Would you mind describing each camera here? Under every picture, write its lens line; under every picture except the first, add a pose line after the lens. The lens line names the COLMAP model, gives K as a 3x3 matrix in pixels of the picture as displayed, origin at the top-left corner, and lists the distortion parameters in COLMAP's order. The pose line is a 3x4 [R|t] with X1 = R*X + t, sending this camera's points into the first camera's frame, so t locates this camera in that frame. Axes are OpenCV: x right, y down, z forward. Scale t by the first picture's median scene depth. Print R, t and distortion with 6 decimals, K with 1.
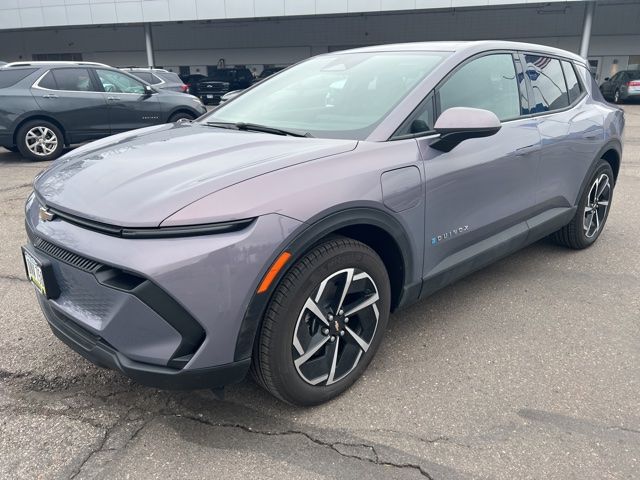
lens RADIAL K [[483.2, 0, 316.3], [0, 483.2, 234.2], [0, 0, 1]] dist [0.061088, -0.065287]
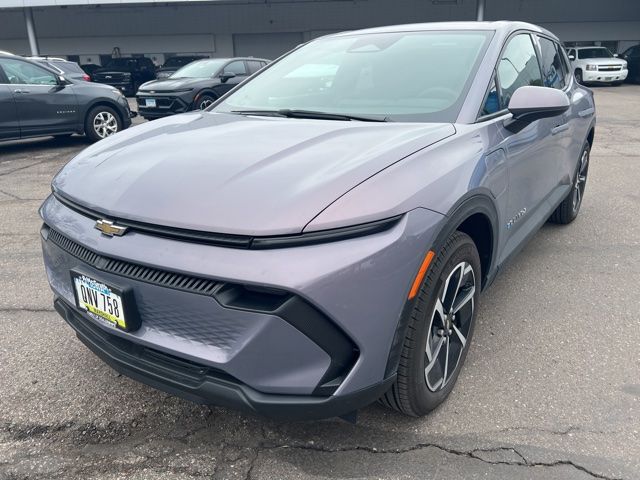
lens RADIAL K [[483.2, 0, 320.0], [0, 483.2, 237.1], [0, 0, 1]] dist [0.061088, -0.065287]
pose [[0.977811, -0.077804, 0.194506, -0.361784], [0.073167, 0.996840, 0.030923, -0.024633], [-0.196297, -0.016006, 0.980414, 0.138567]]
